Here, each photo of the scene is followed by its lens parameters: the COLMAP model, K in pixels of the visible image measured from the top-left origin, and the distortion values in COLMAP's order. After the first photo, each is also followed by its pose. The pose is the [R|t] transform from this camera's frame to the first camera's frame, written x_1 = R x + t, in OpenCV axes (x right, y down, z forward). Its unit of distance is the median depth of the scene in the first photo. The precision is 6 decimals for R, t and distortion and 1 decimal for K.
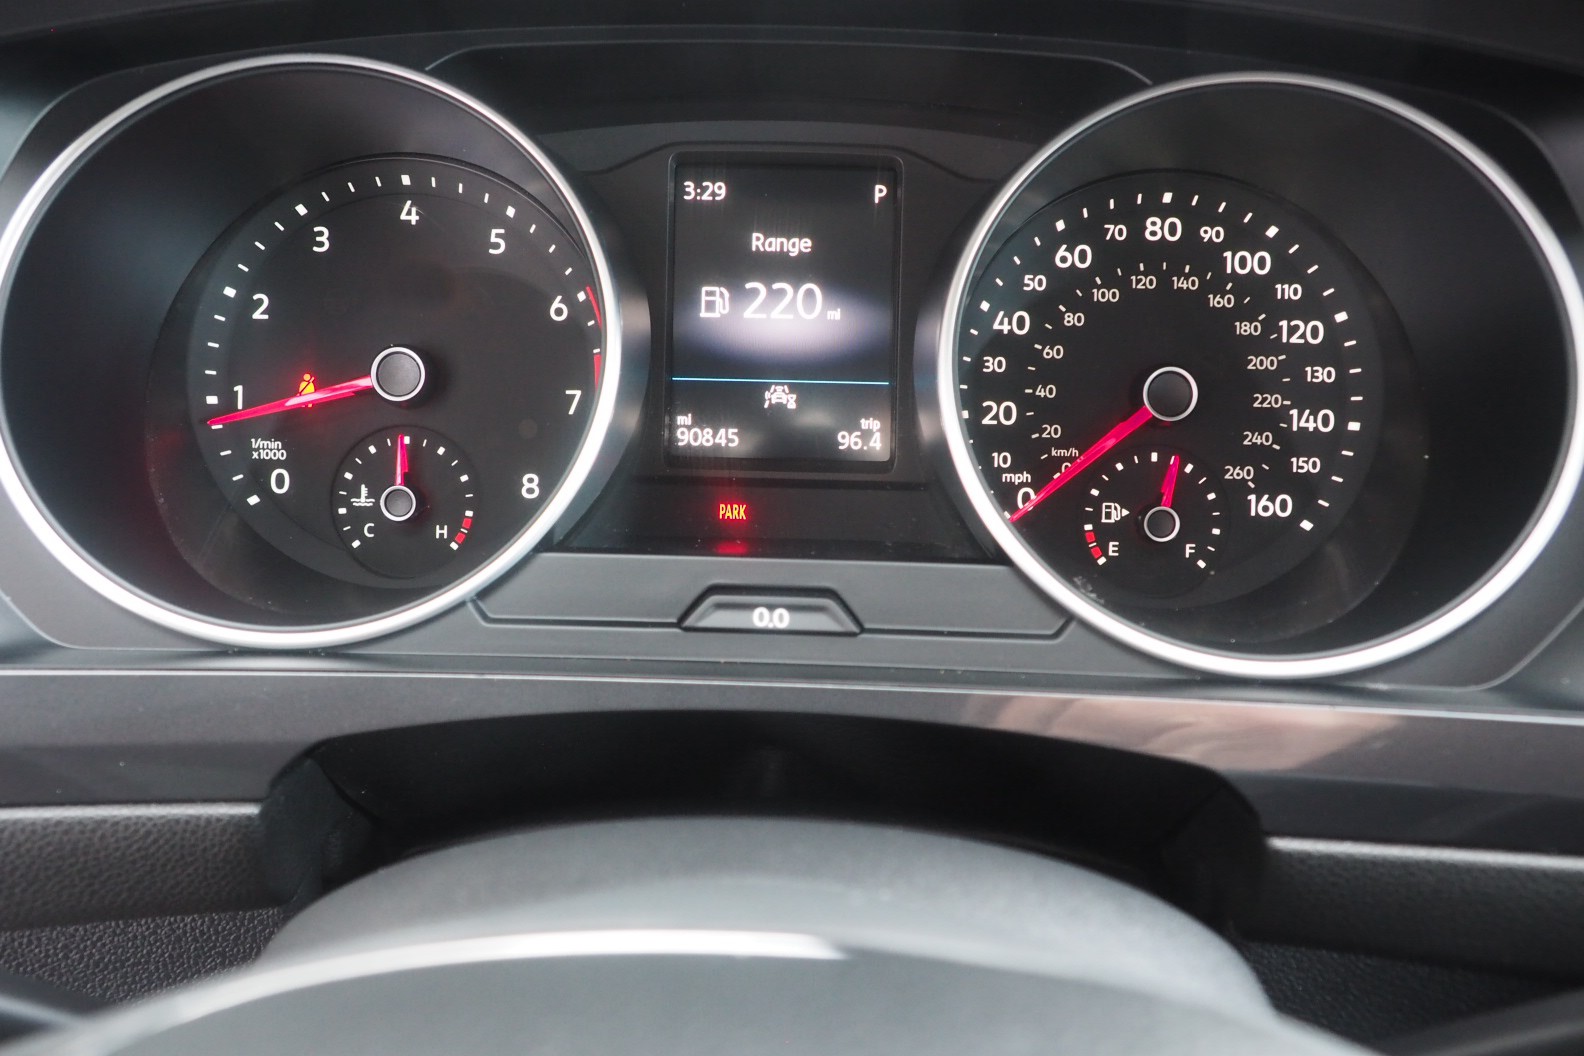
lens RADIAL K [[1205.9, 0, 795.2], [0, 1205.9, 539.1], [0, 0, 1]] dist [-0.022100, -0.003745]
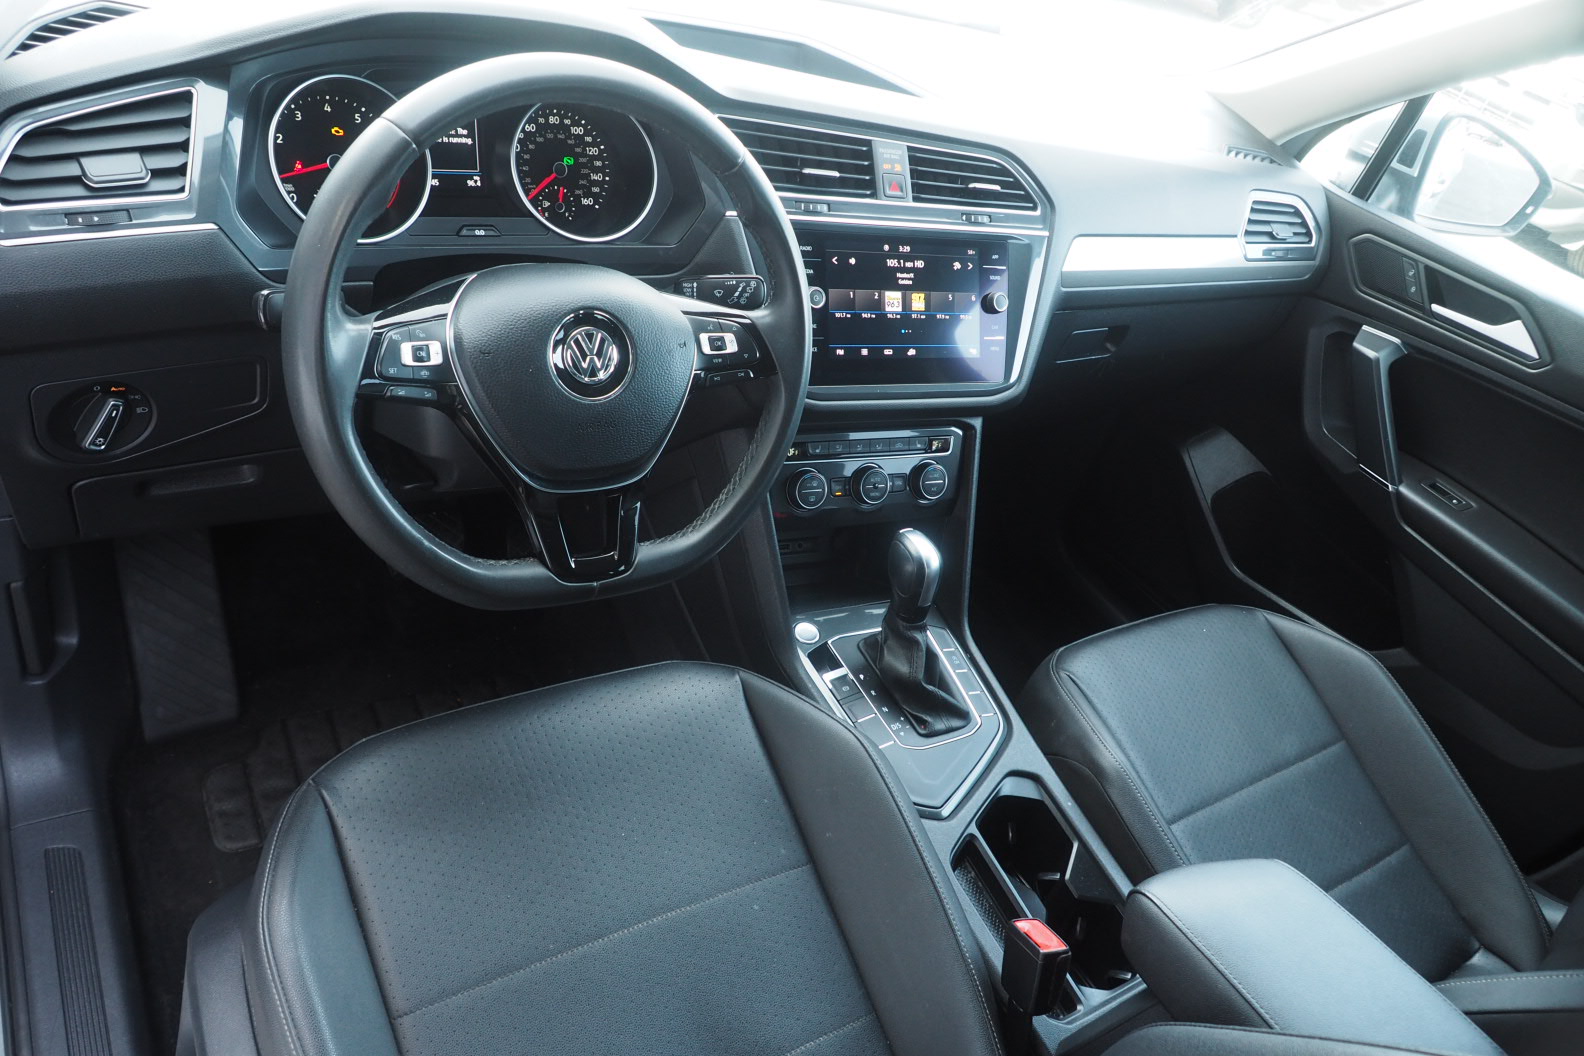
lens RADIAL K [[1130.1, 0, 785.9], [0, 1130.1, 532.3], [0, 0, 1]] dist [-0.036116, -0.001948]
pose [[0.820517, -0.169032, 0.546058, -1.125065], [0.022350, 0.964035, 0.264833, 0.048405], [-0.571185, -0.205095, 0.794785, -2.223782]]
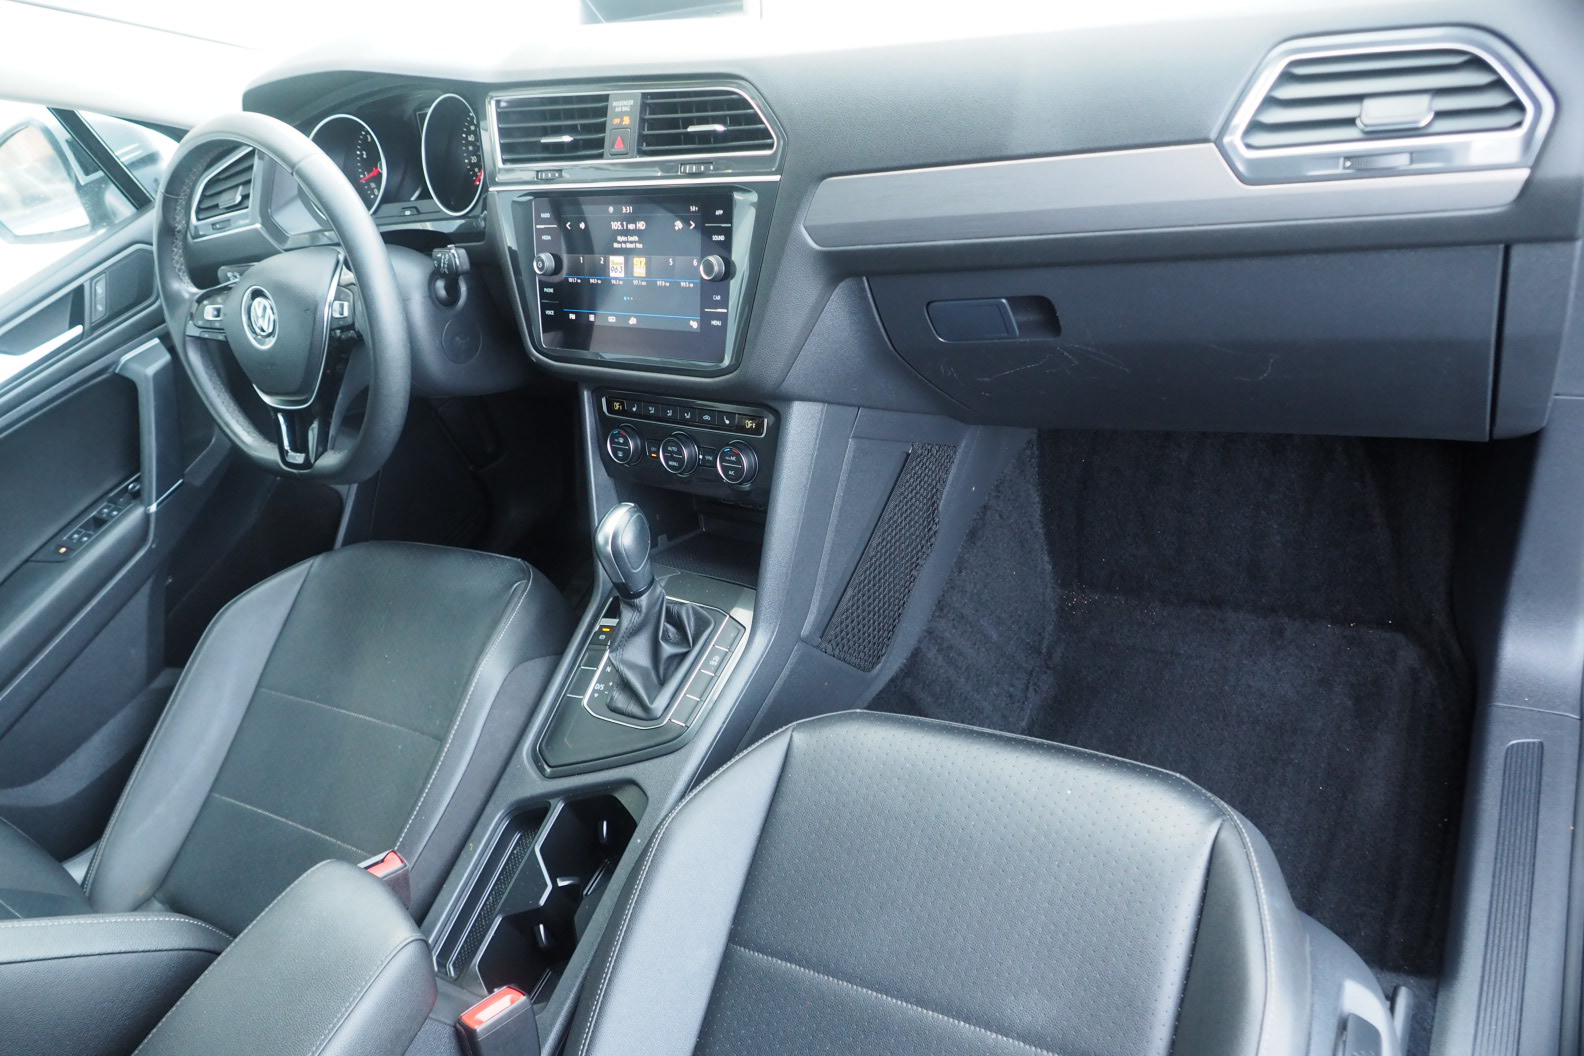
lens RADIAL K [[1118.4, 0, 769.0], [0, 1118.4, 528.8], [0, 0, 1]] dist [-0.014551, -0.003607]
pose [[0.829679, 0.065261, -0.554413, 3.477294], [0.124535, 0.946477, 0.297778, 0.098036], [0.544173, -0.316104, 0.777145, -2.062160]]
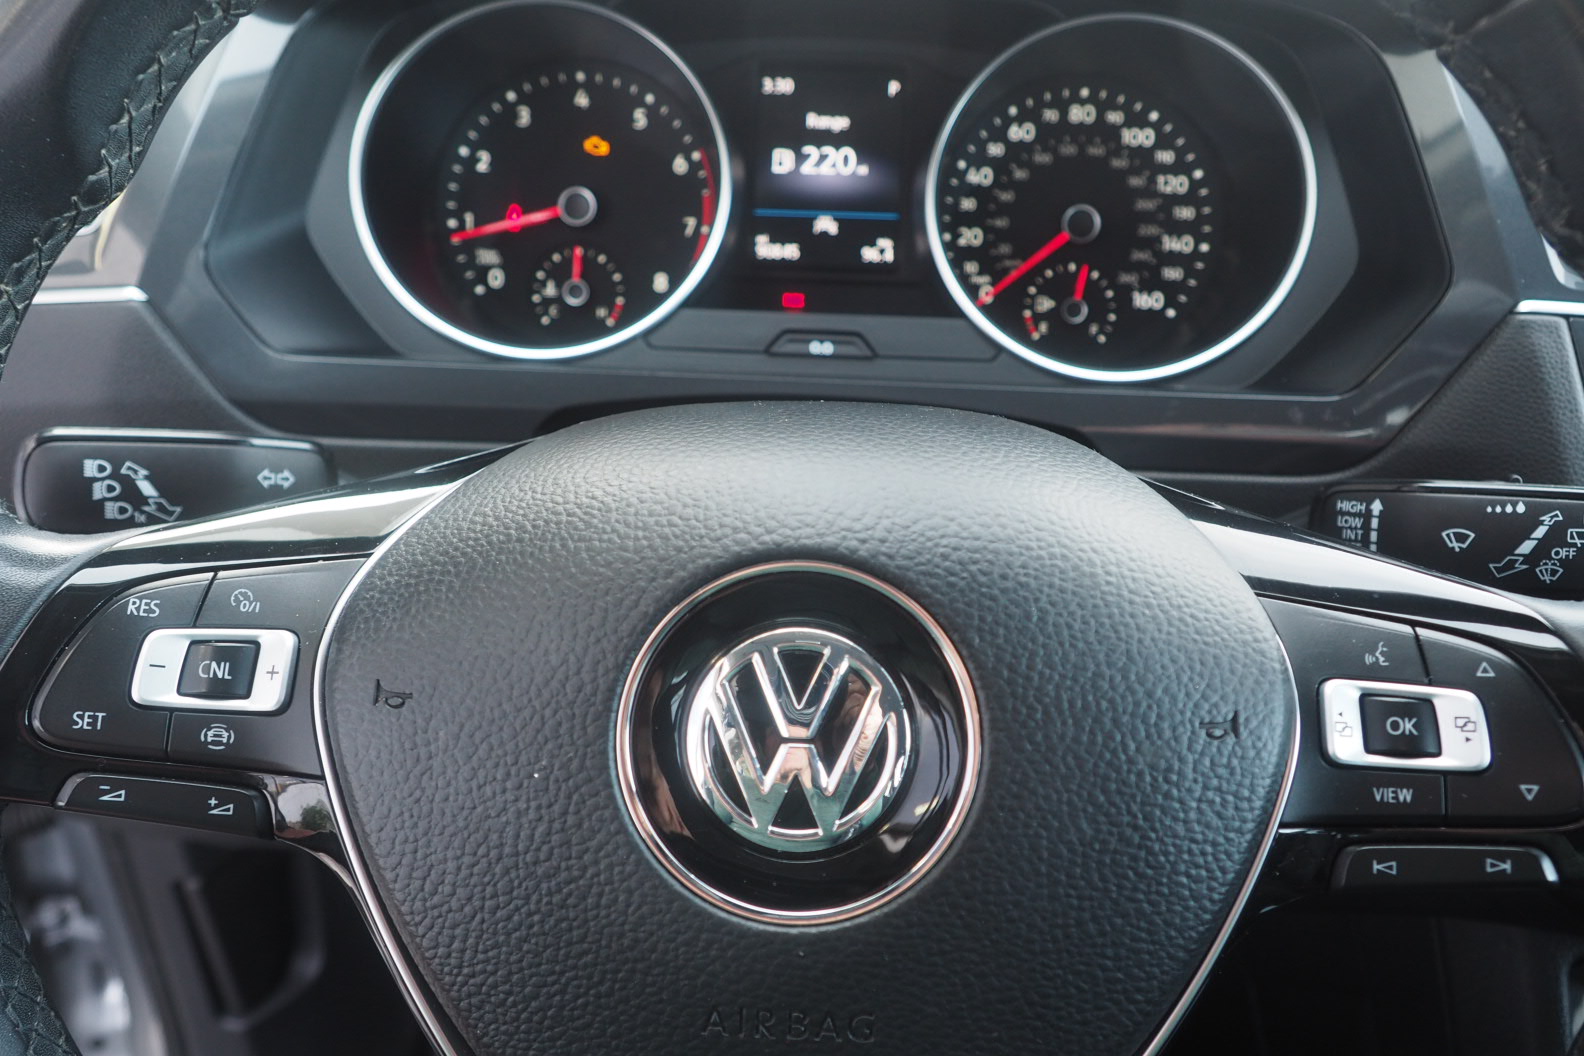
lens RADIAL K [[1215.4, 0, 792.0], [0, 1215.4, 528.0], [0, 0, 1]] dist [-0.025622, 0.007468]
pose [[0.999632, 0.015344, -0.022389, -0.014942], [-0.013763, 0.997511, 0.069161, 0.159422], [0.023395, -0.068828, 0.997354, -0.555188]]
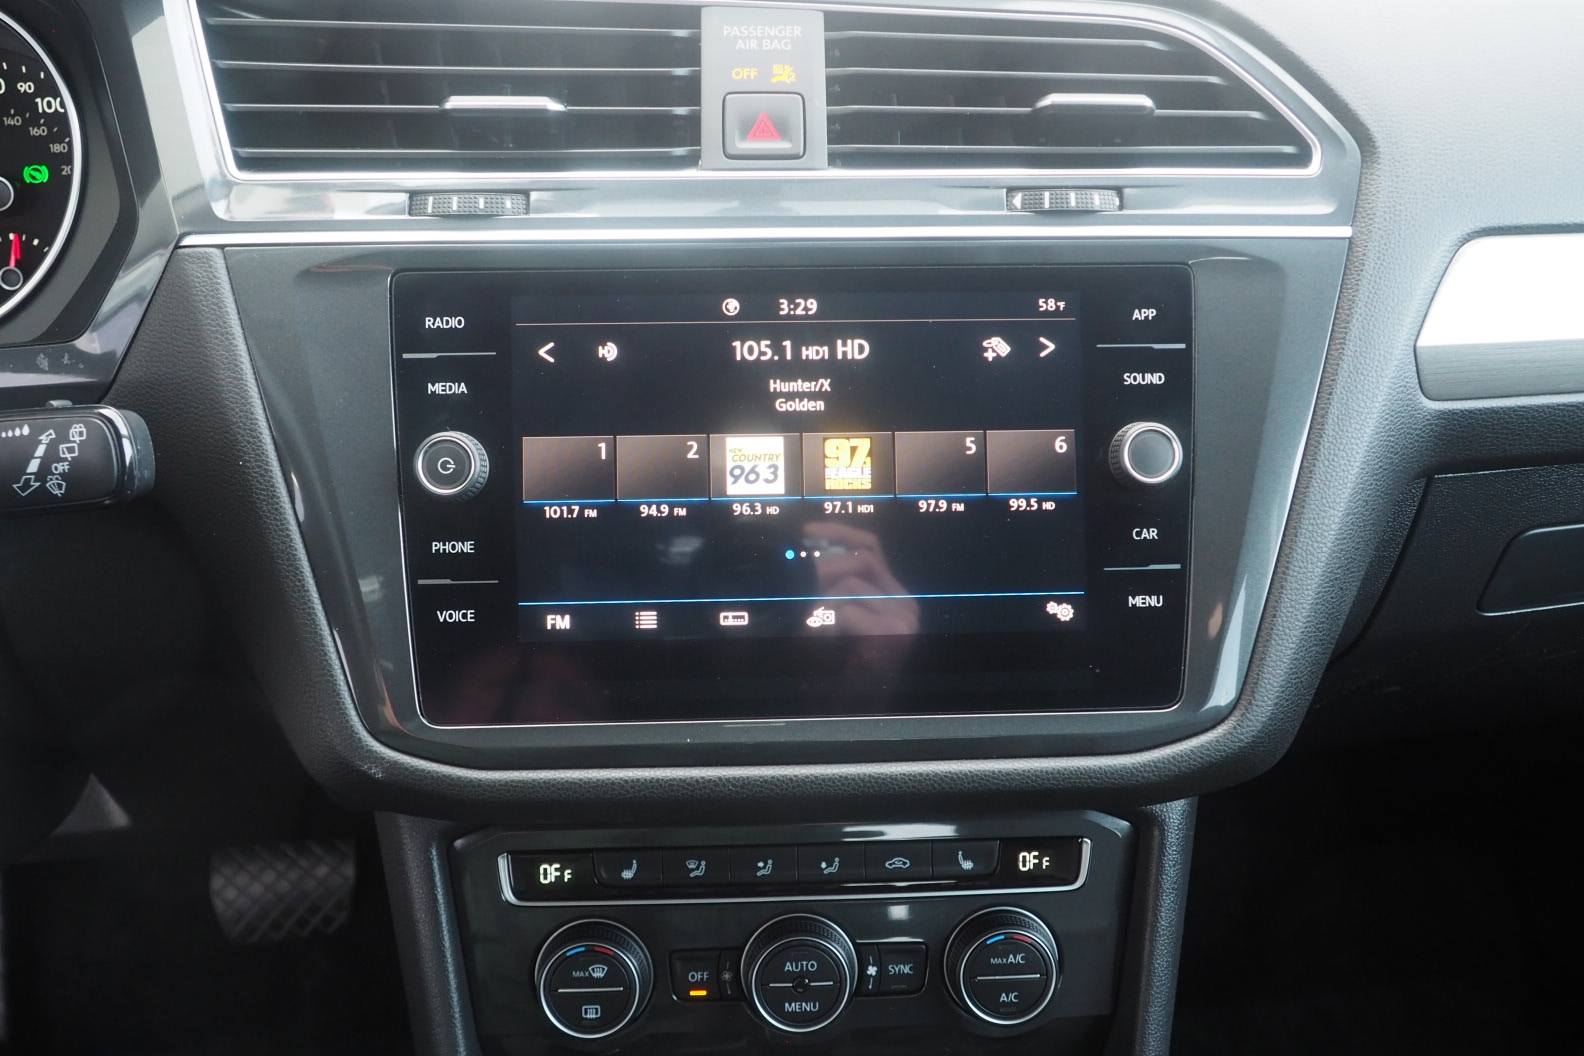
lens RADIAL K [[1205.9, 0, 795.2], [0, 1205.9, 539.1], [0, 0, 1]] dist [-0.022100, -0.003745]
pose [[0.987218, -0.095378, 0.127686, 1.072550], [0.082198, 0.991091, 0.104794, 0.242662], [-0.136543, -0.092959, 0.986263, -0.697138]]
